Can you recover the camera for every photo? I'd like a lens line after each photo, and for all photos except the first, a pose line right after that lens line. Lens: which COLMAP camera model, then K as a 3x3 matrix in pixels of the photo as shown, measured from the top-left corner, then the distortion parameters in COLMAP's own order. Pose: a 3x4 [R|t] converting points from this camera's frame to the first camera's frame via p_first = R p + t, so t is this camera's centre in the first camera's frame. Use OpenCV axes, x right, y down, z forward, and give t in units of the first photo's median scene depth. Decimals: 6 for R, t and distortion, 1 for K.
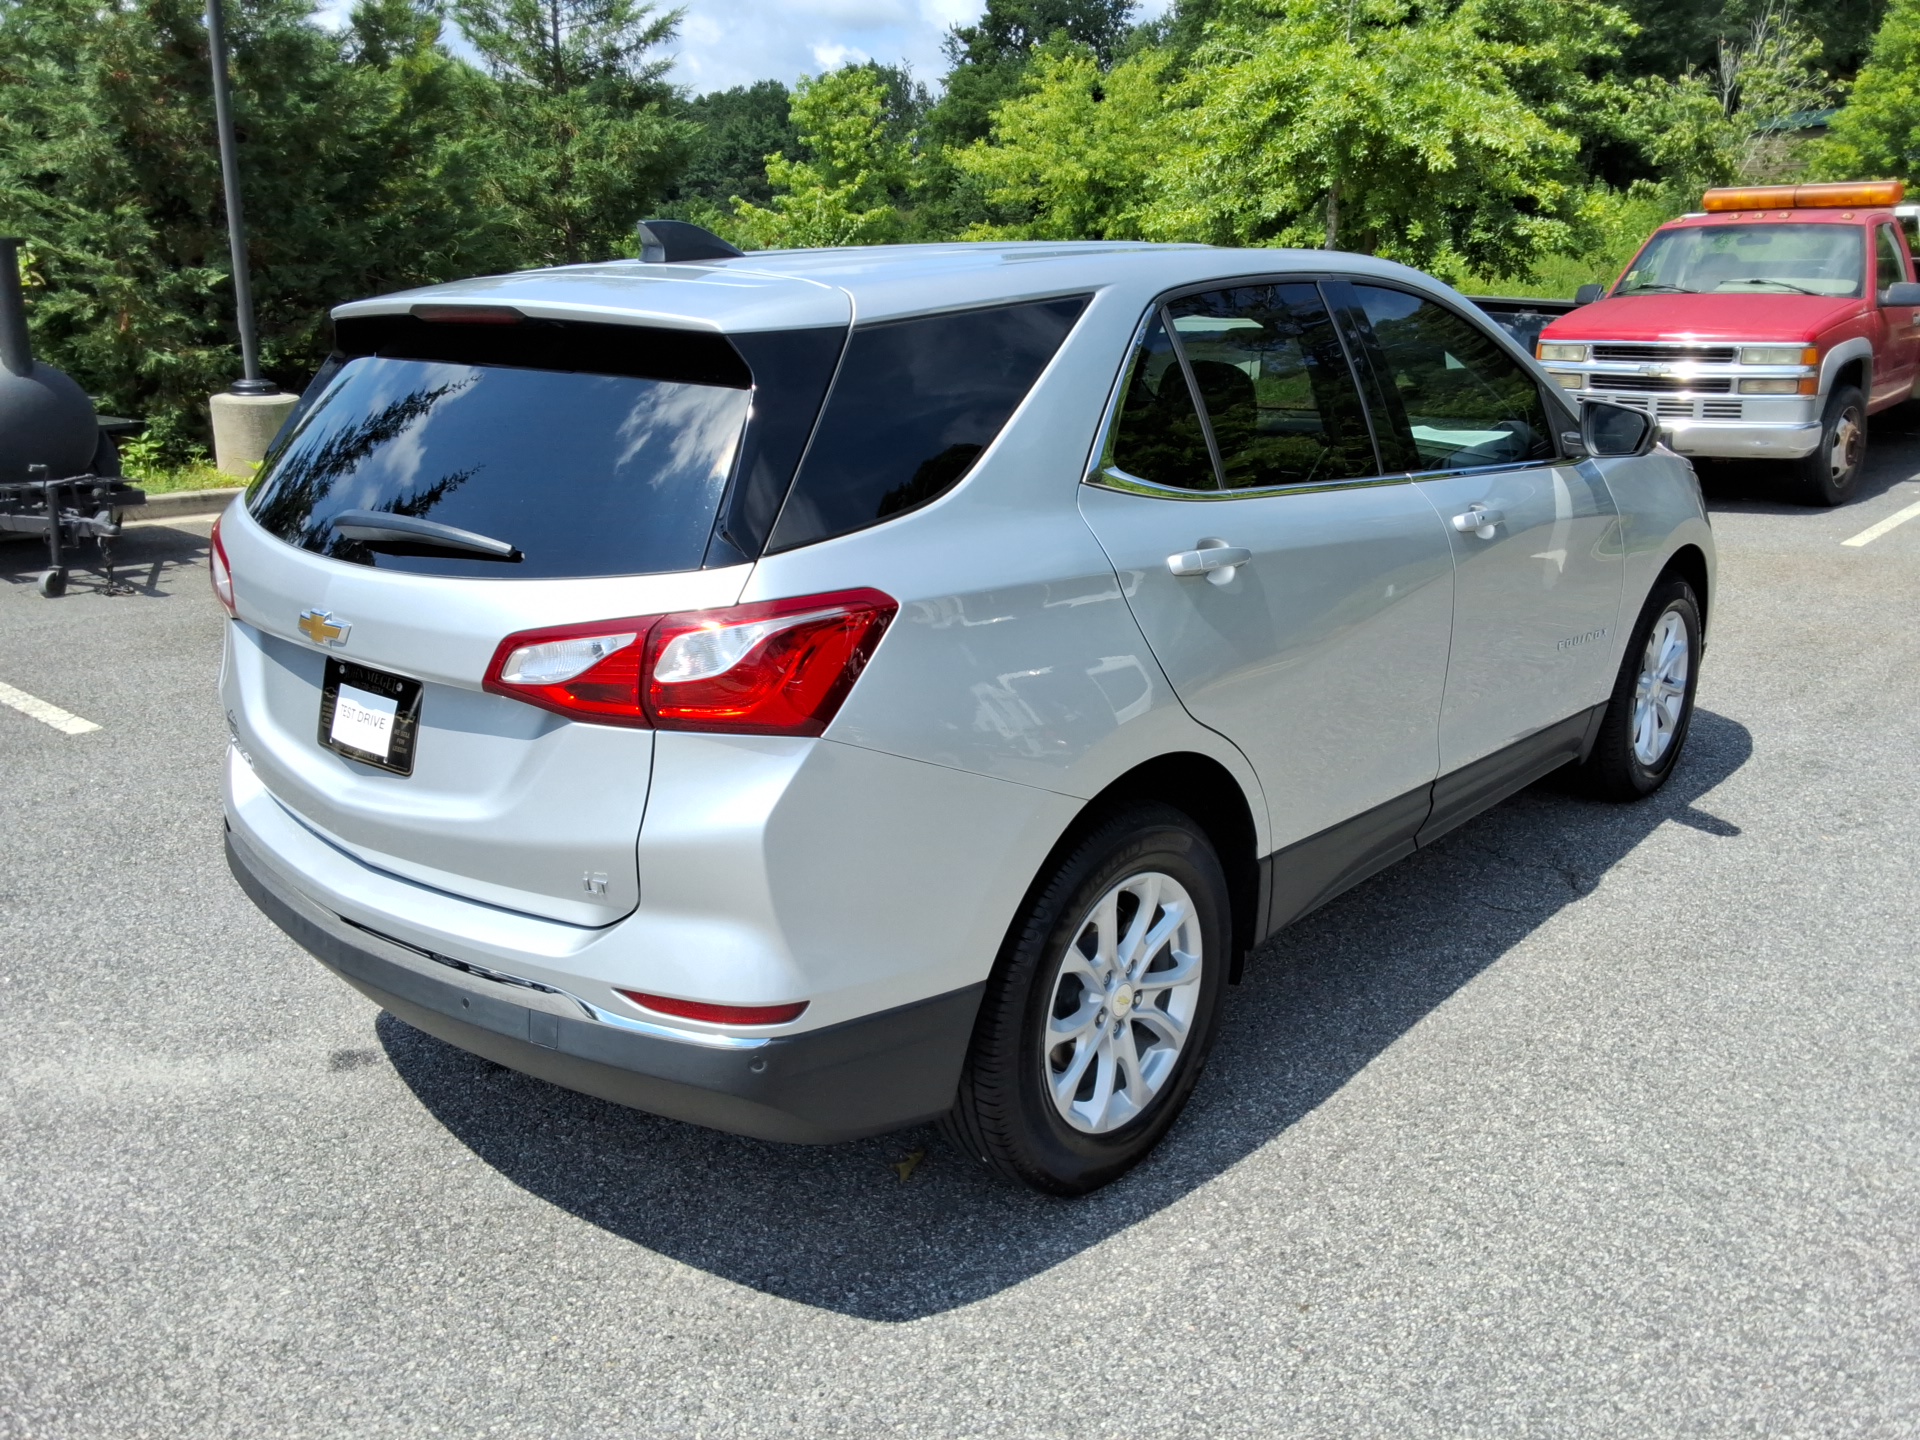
lens RADIAL K [[1548.0, 0, 989.9], [0, 1548.0, 709.8], [0, 0, 1]] dist [0.094514, -0.143595]
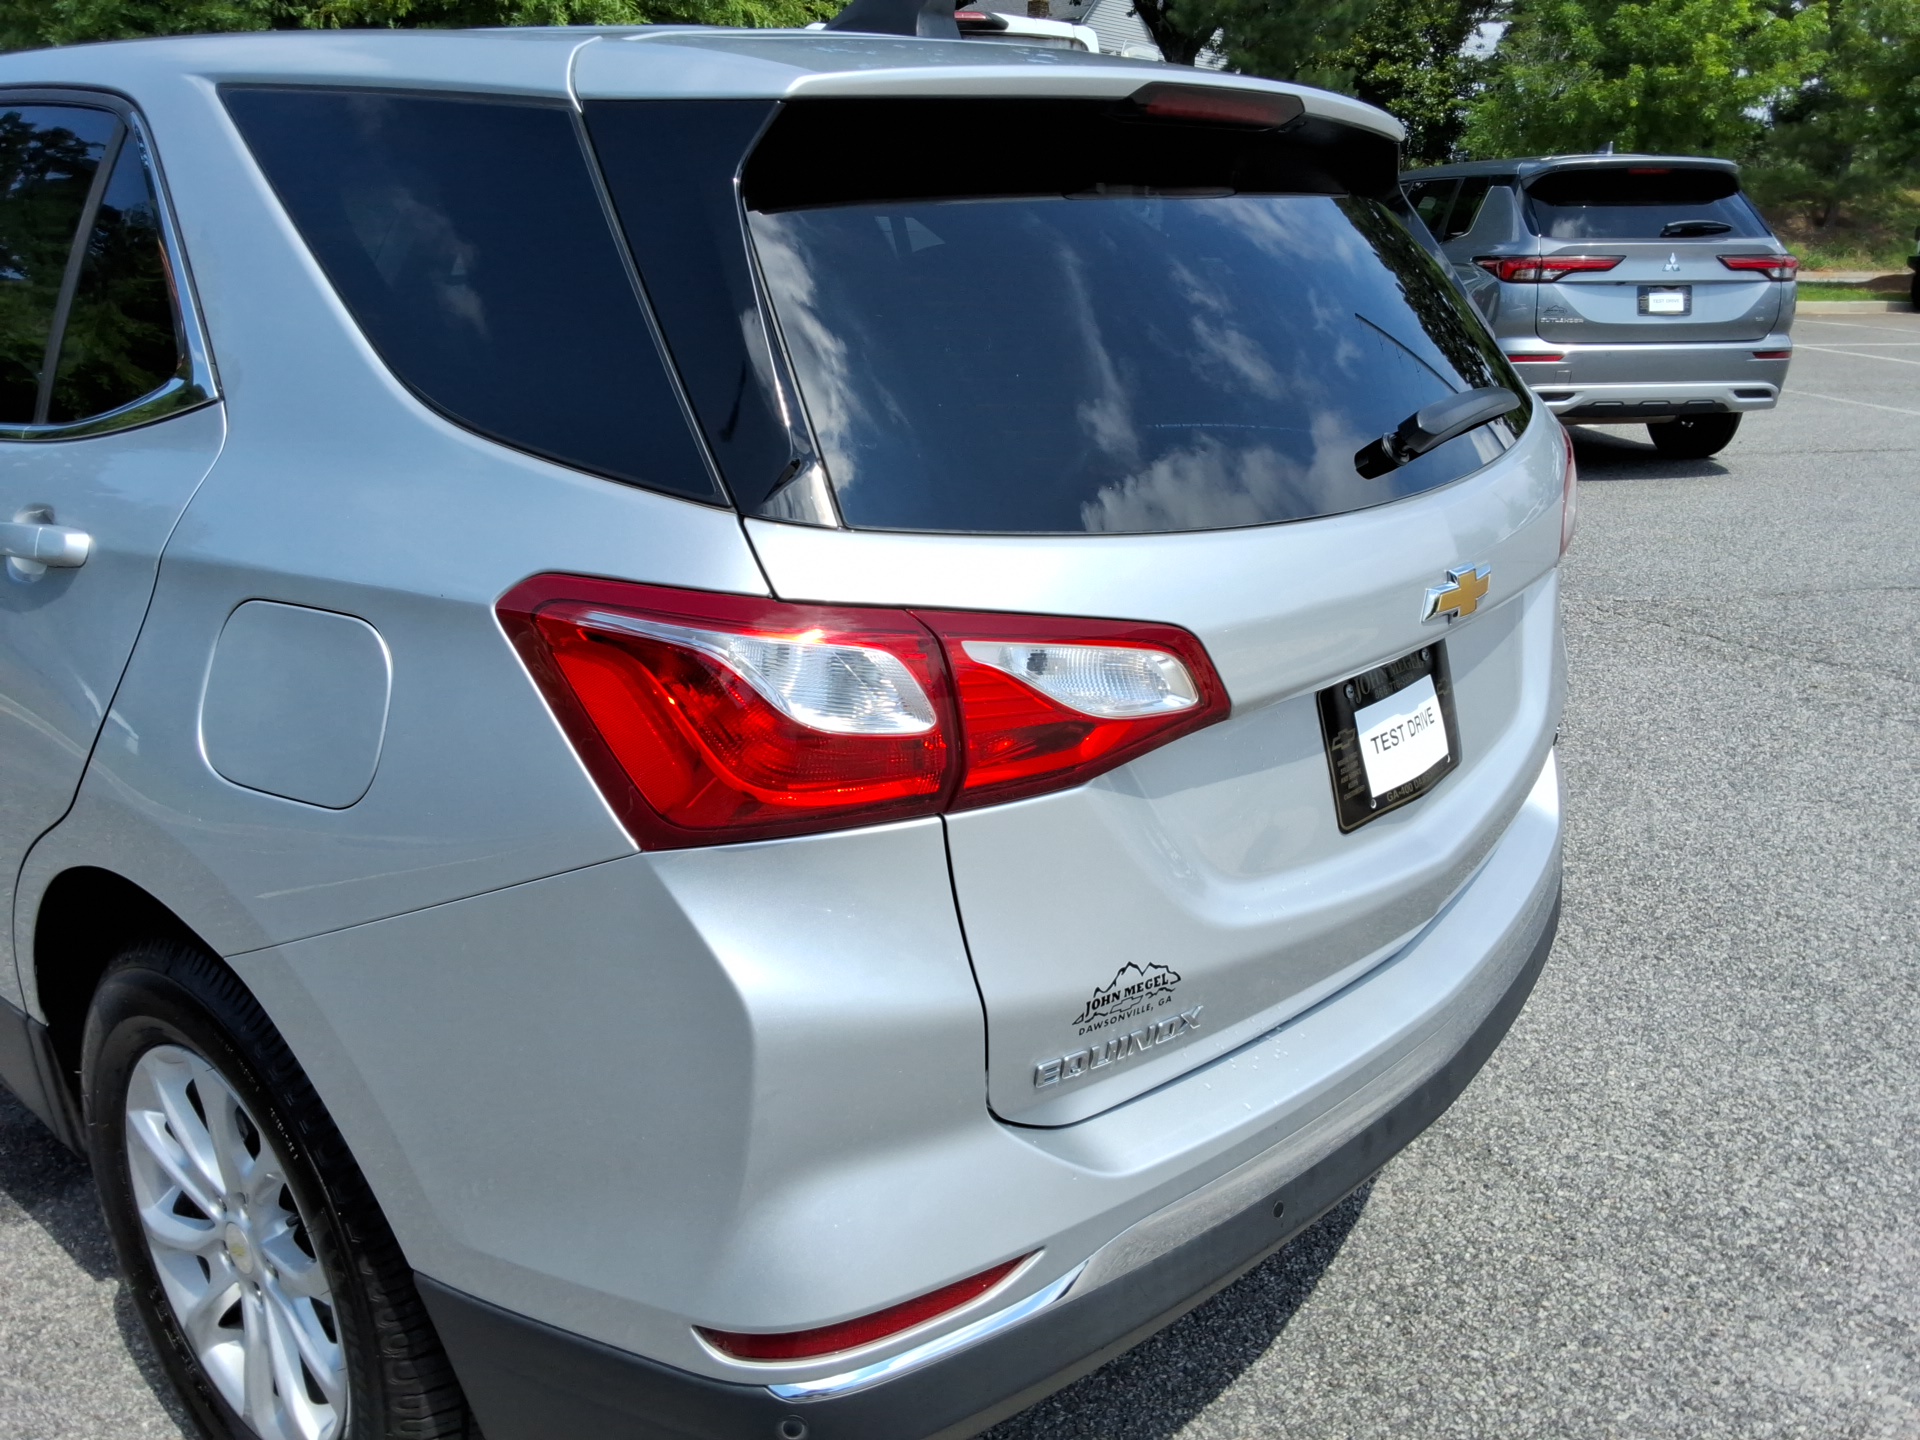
lens RADIAL K [[1548.0, 0, 979.3], [0, 1548.0, 709.3], [0, 0, 1]] dist [0.094514, -0.143595]
pose [[-0.030391, -0.294861, 0.955057, -0.892199], [0.274280, 0.916360, 0.291642, -0.212872], [-0.961170, 0.270816, 0.053026, 0.998504]]
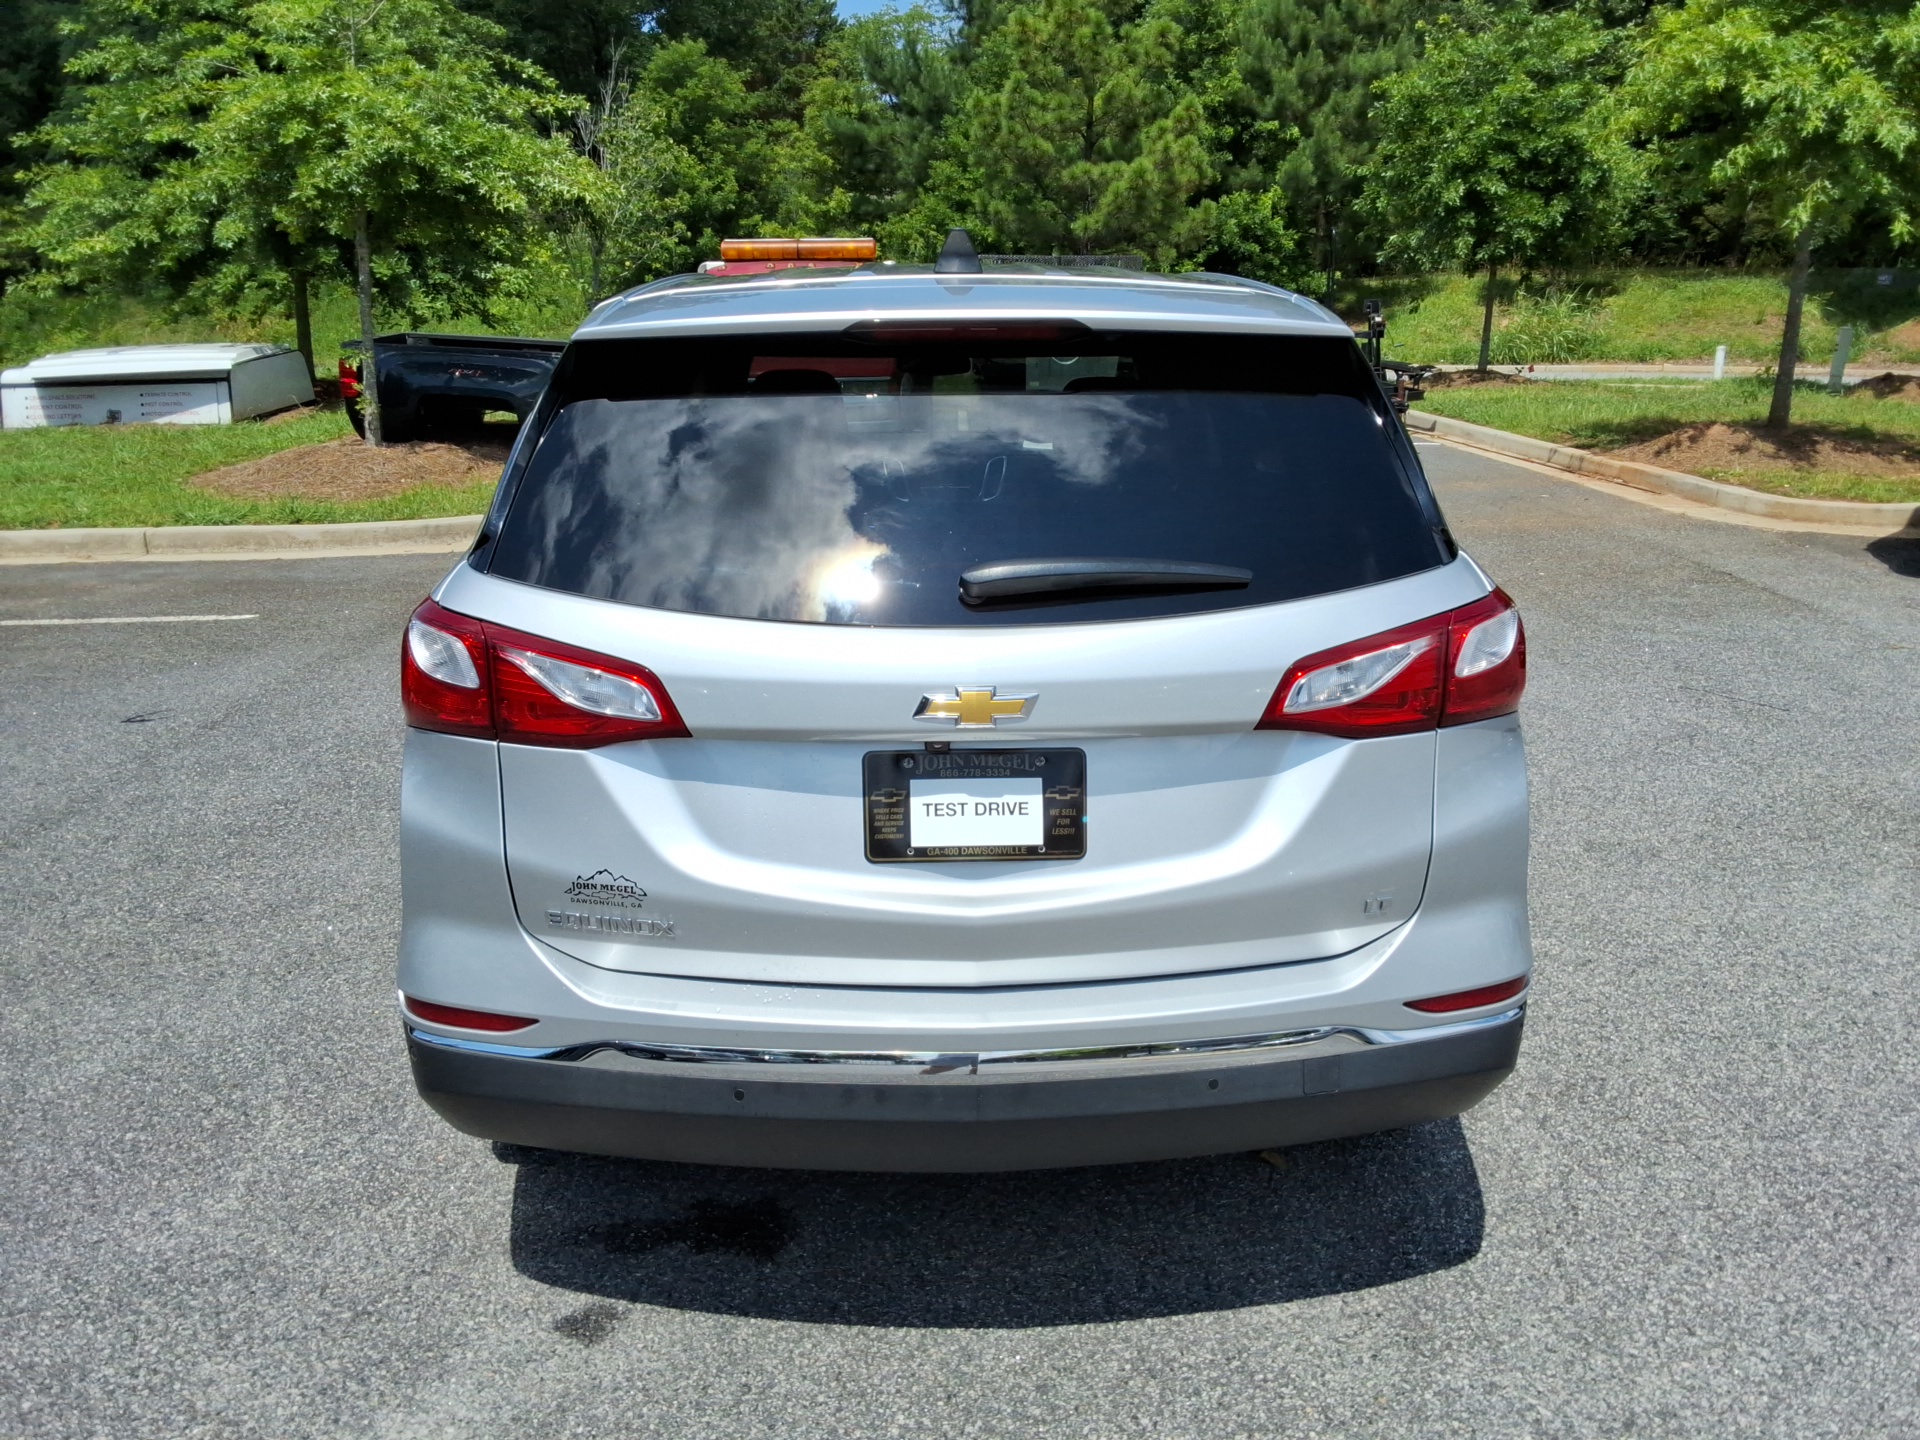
lens RADIAL K [[1548.0, 0, 974.8], [0, 1548.0, 714.4], [0, 0, 1]] dist [0.094514, -0.143595]
pose [[0.731113, -0.167955, 0.661260, -0.825934], [0.184579, 0.981774, 0.045286, -0.072919], [-0.656813, 0.088946, 0.748789, 0.333844]]
